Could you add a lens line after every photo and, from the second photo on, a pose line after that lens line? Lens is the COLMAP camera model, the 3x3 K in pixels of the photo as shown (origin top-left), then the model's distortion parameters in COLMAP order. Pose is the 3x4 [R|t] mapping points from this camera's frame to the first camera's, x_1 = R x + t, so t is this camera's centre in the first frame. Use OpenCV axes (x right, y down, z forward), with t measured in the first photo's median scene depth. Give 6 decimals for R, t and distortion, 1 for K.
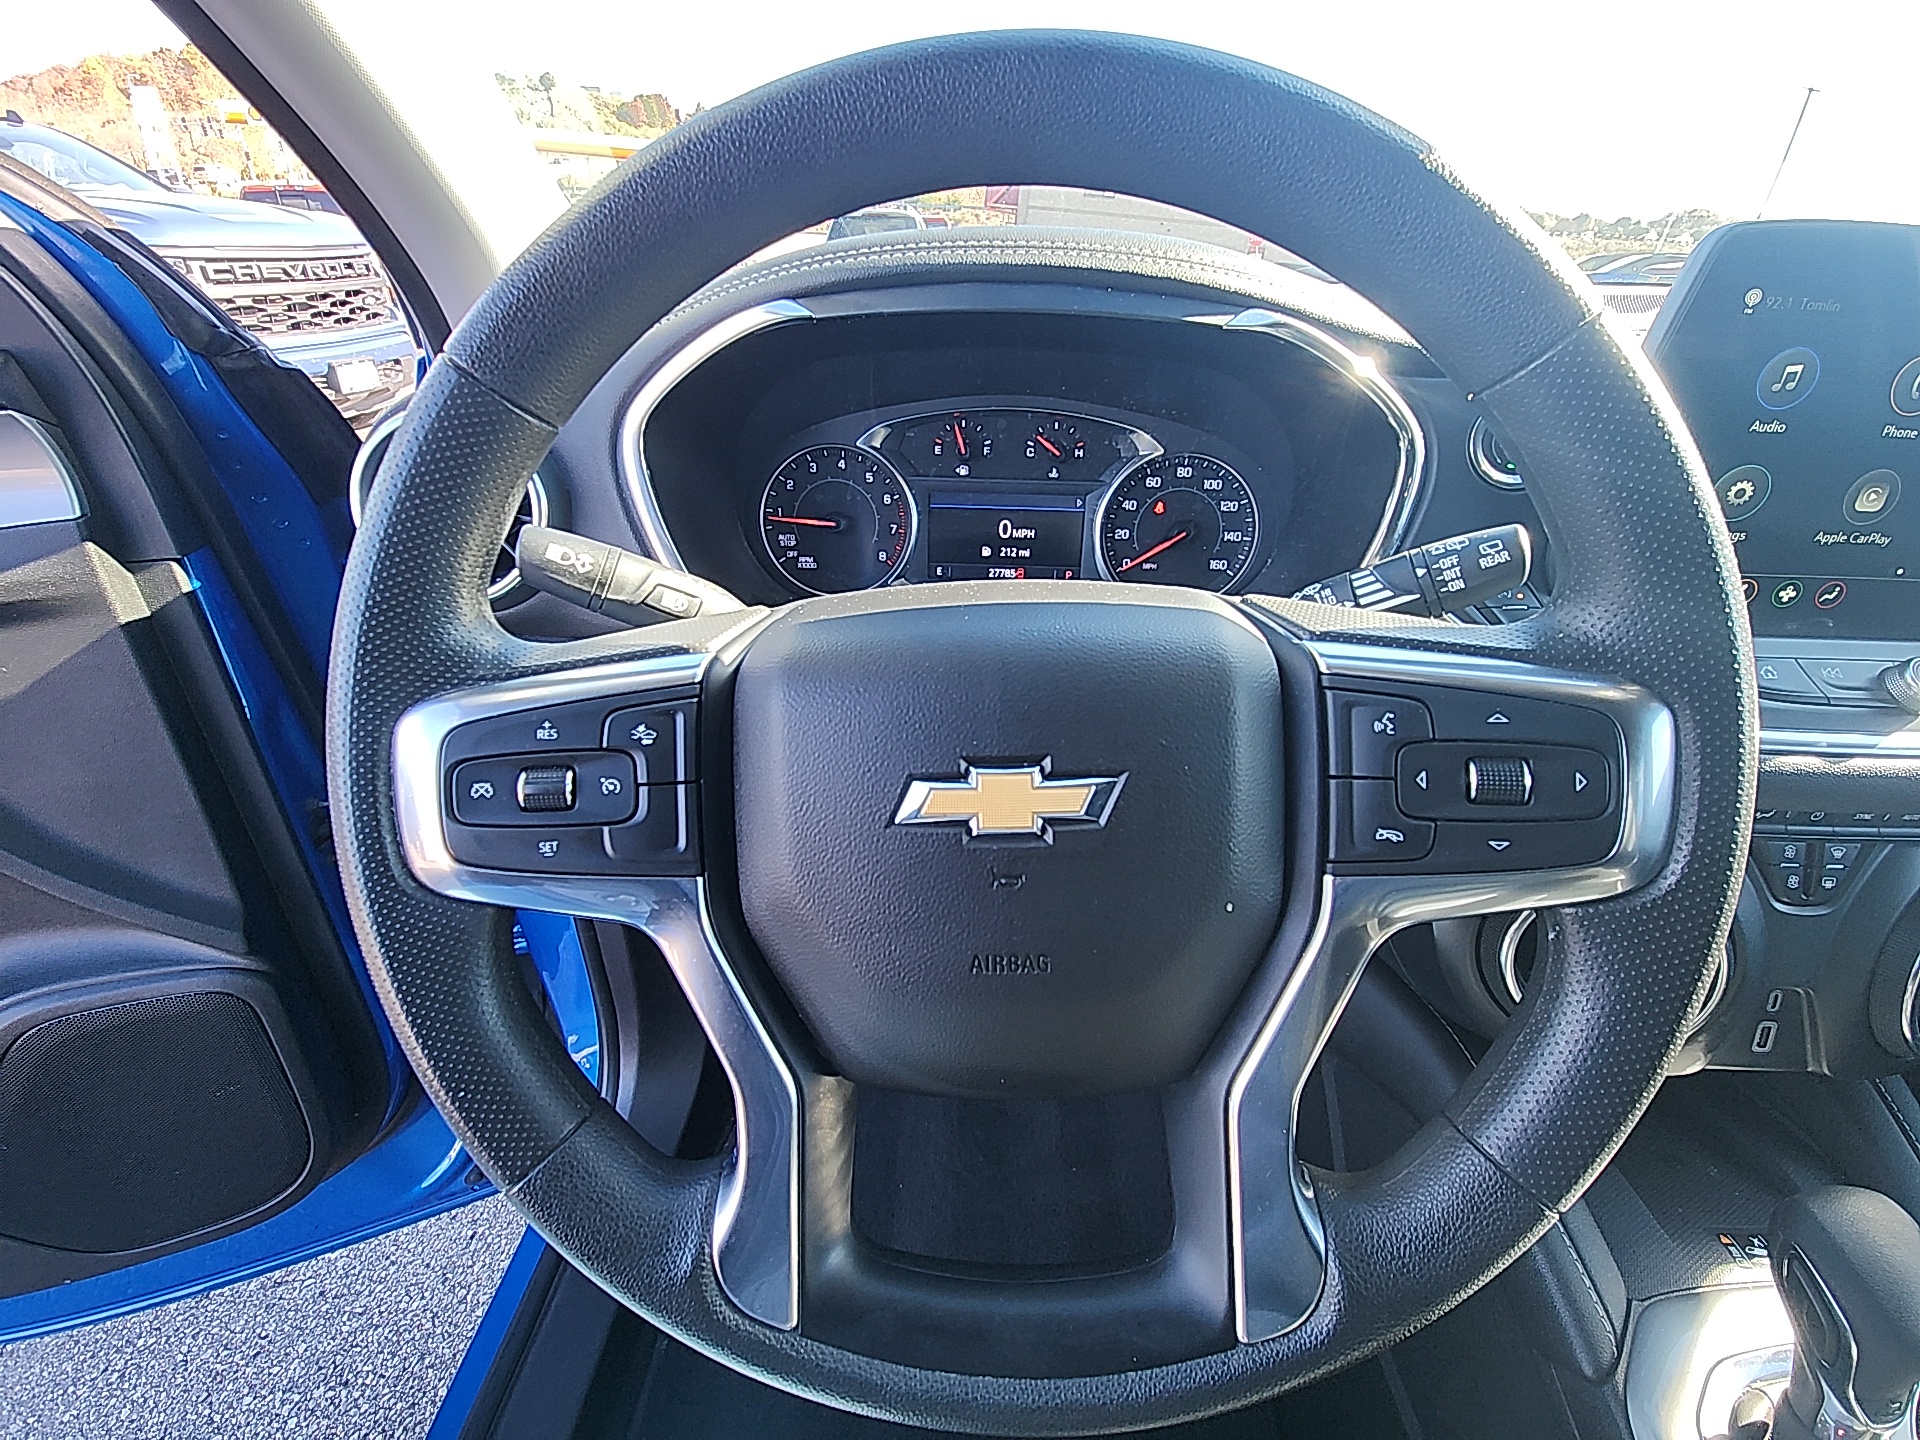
lens RADIAL K [[770.5, 0, 960.0], [0, 770.5, 720.0], [0, 0, 1]] dist [0.002412, -0.000091]
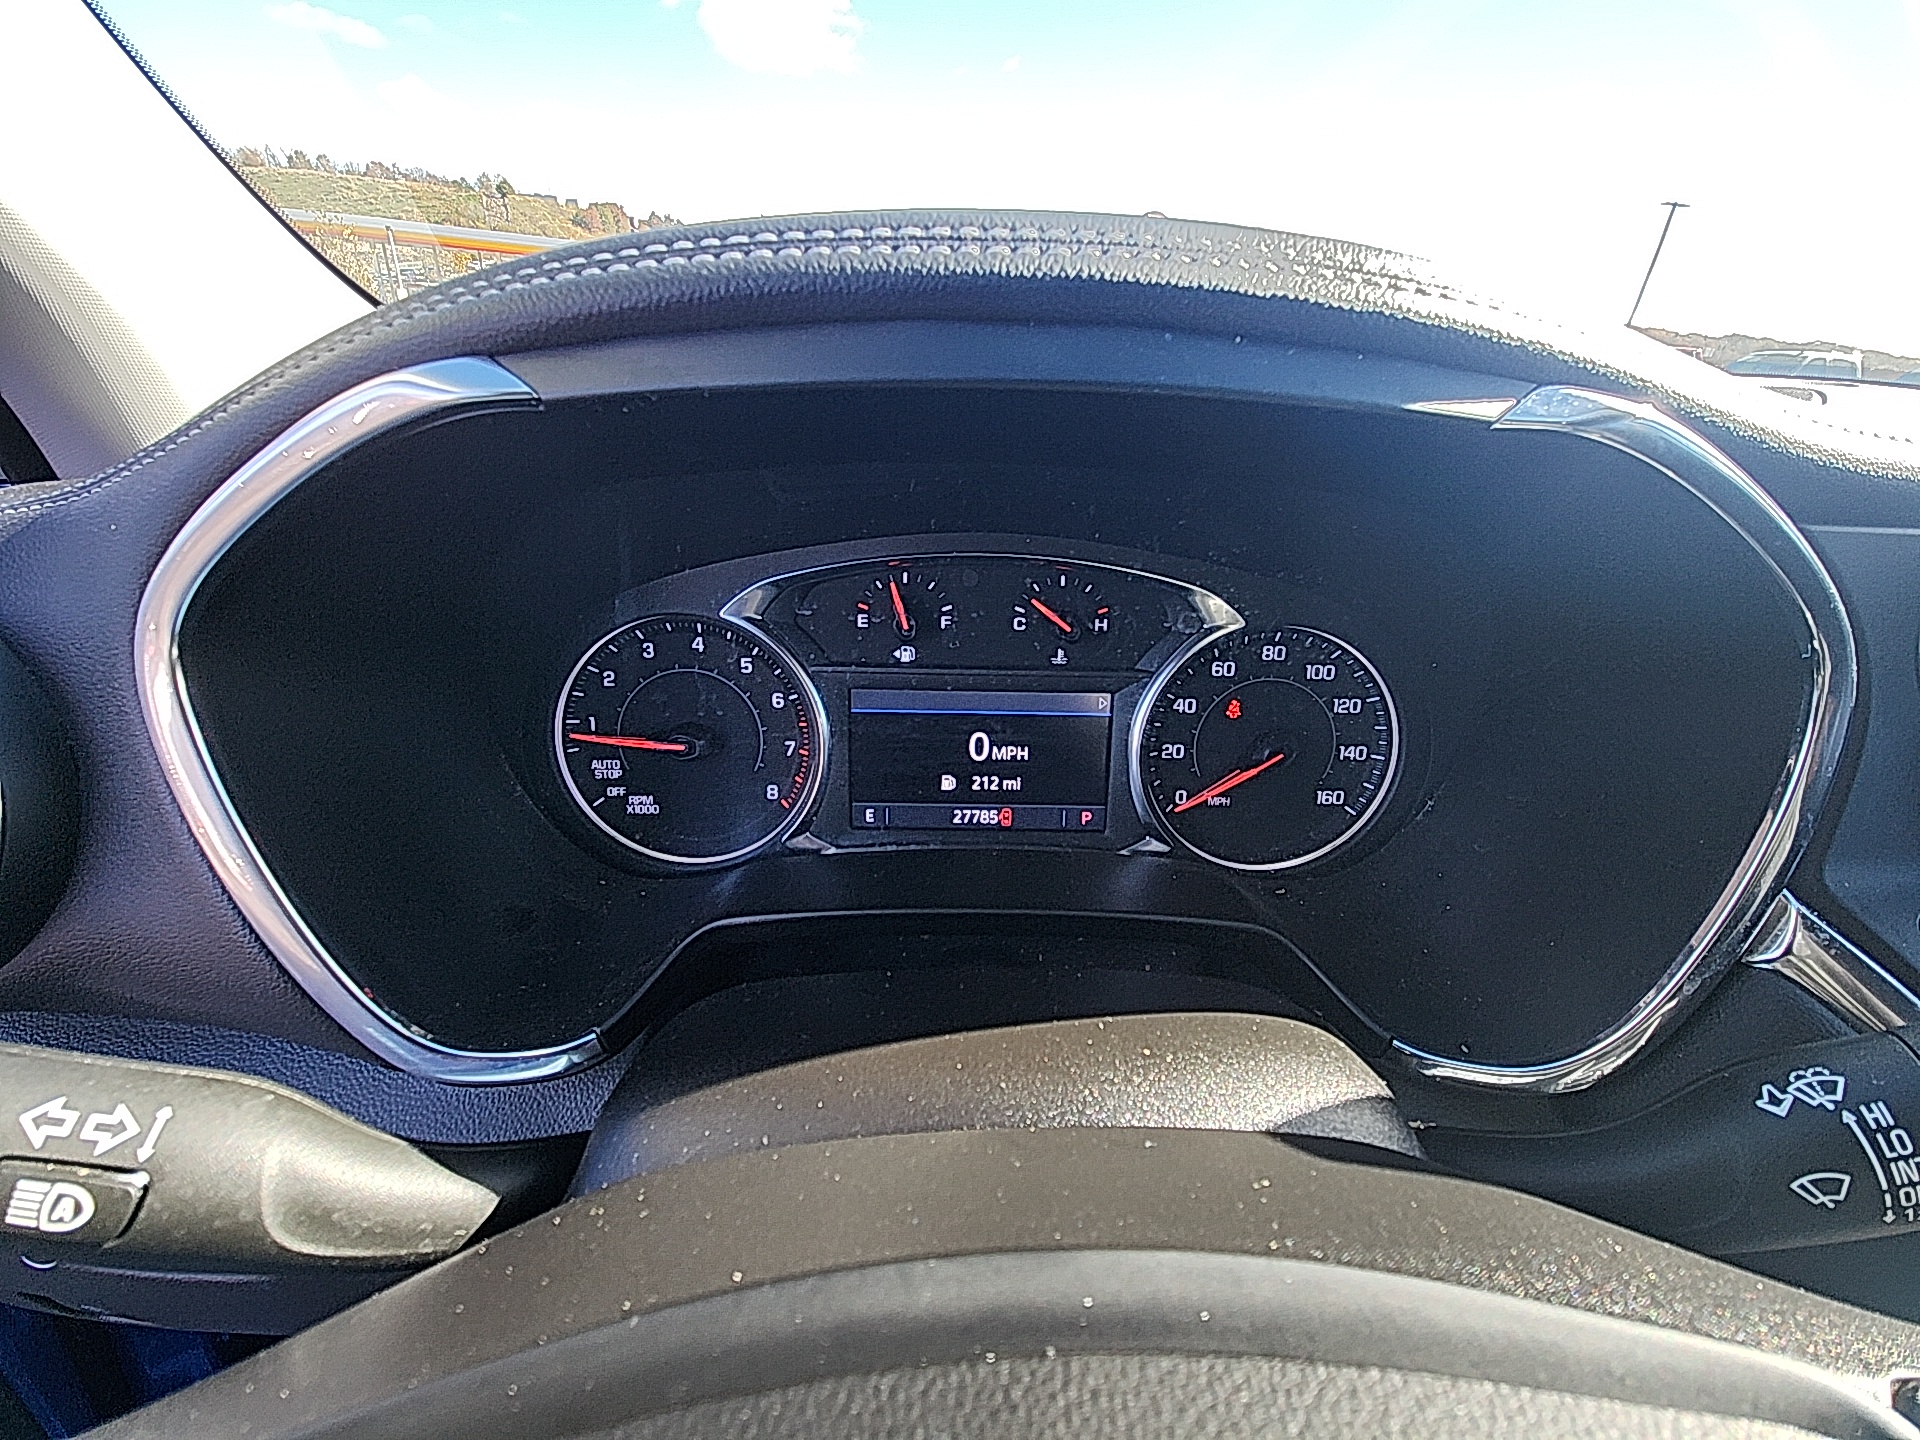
lens RADIAL K [[771.2, 0, 960.5], [0, 771.2, 725.4], [0, 0, 1]] dist [0.001896, -0.000680]
pose [[0.997919, -0.019127, 0.061579, 0.008017], [0.024810, 0.995367, -0.092896, -0.215352], [-0.059517, 0.094231, 0.993770, 0.420359]]
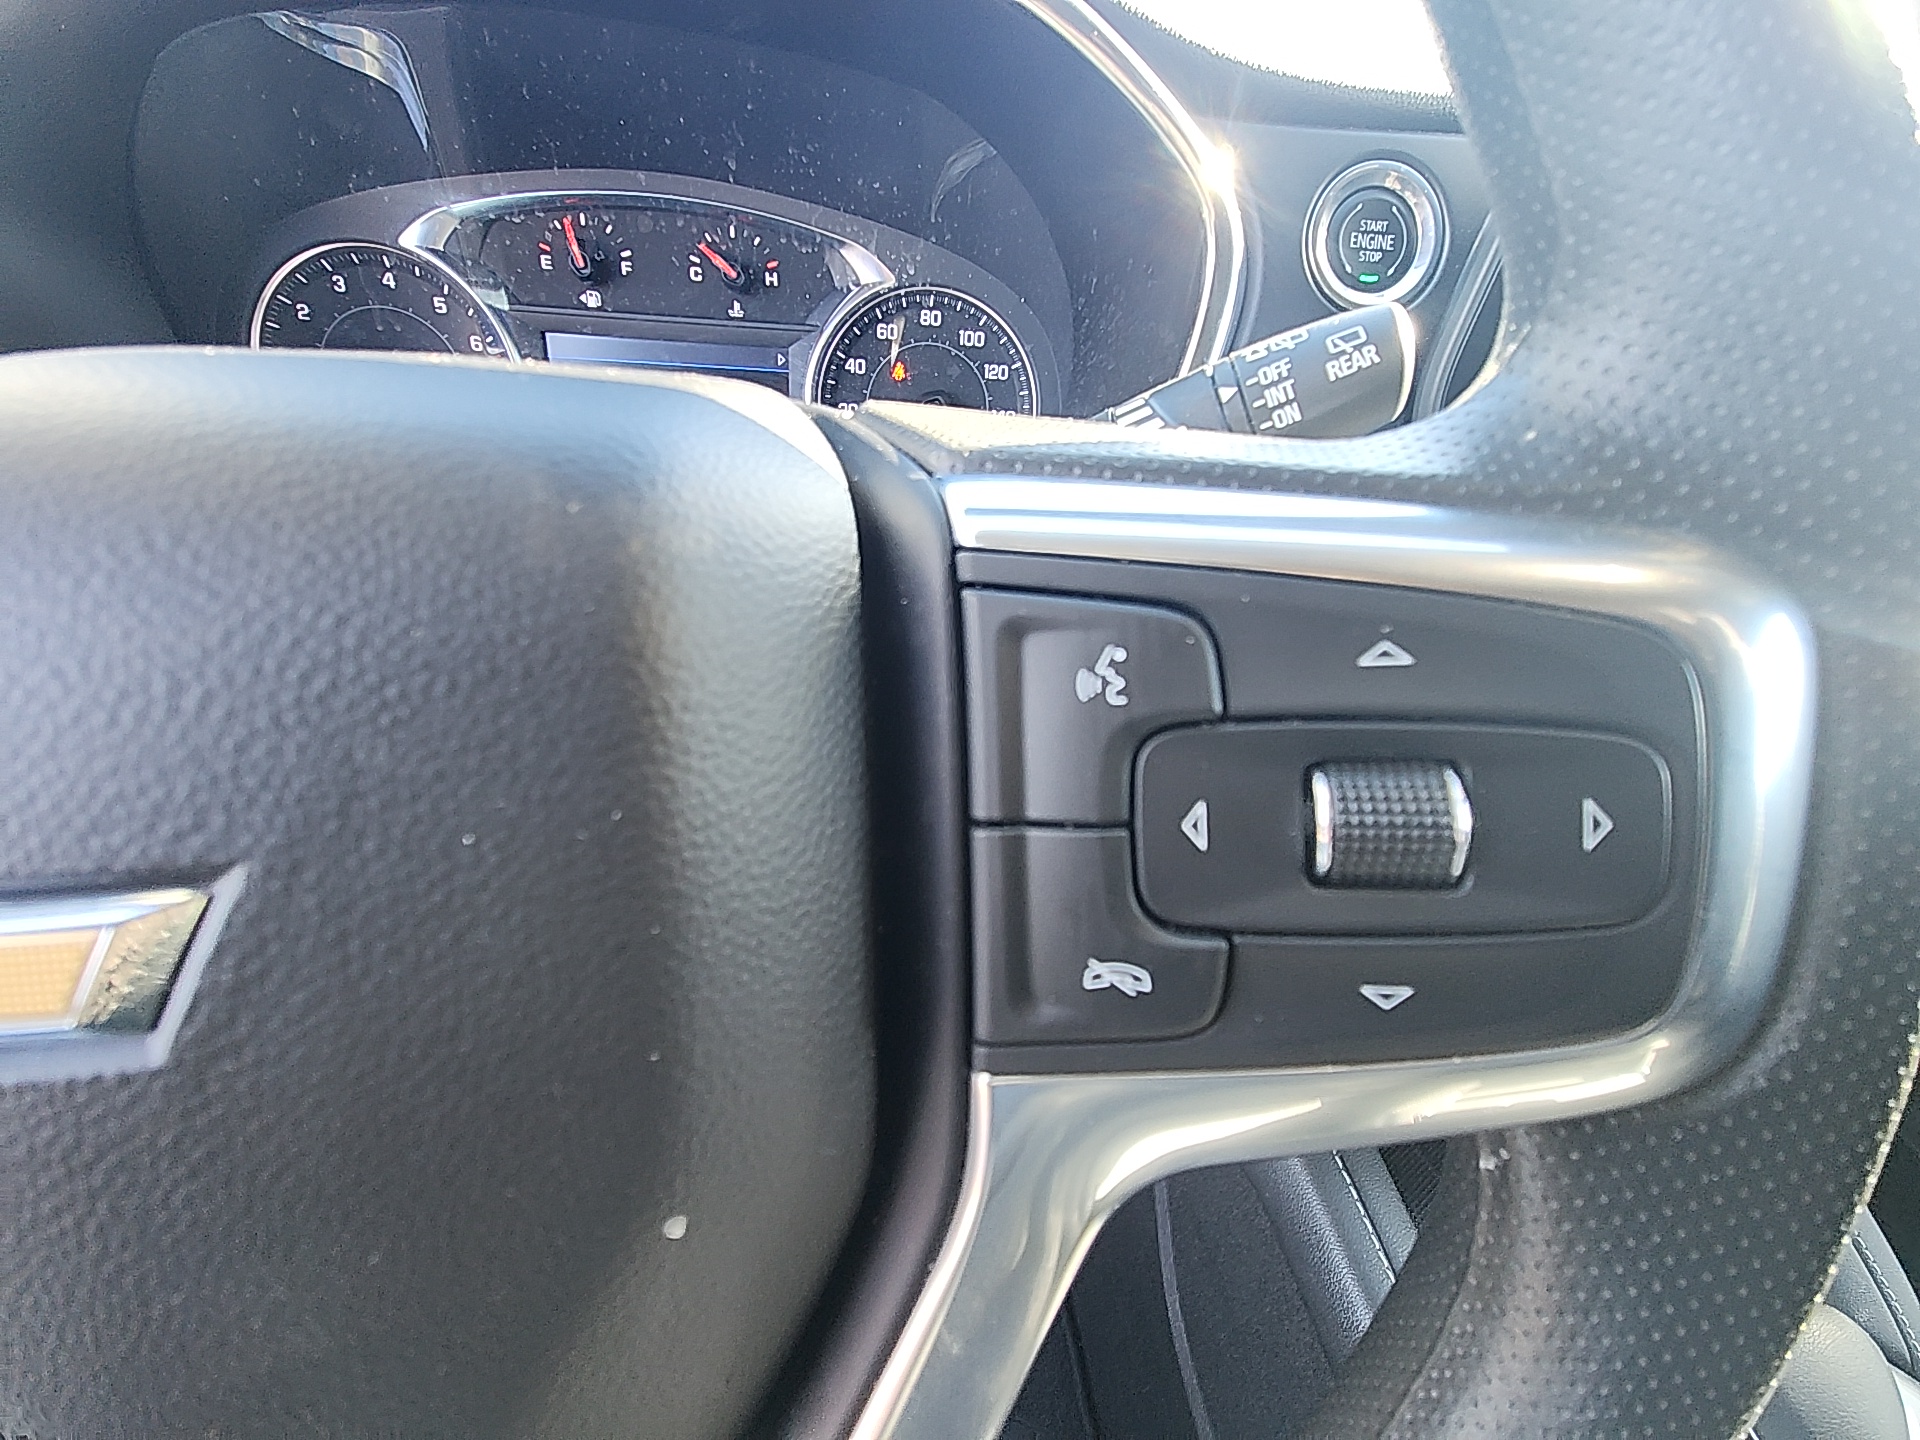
lens RADIAL K [[771.2, 0, 960.5], [0, 771.2, 725.4], [0, 0, 1]] dist [0.001896, -0.000680]
pose [[0.985838, -0.036074, 0.163775, 0.191164], [0.026251, 0.997746, 0.061754, 0.001554], [-0.165634, -0.056580, 0.984563, 0.293283]]
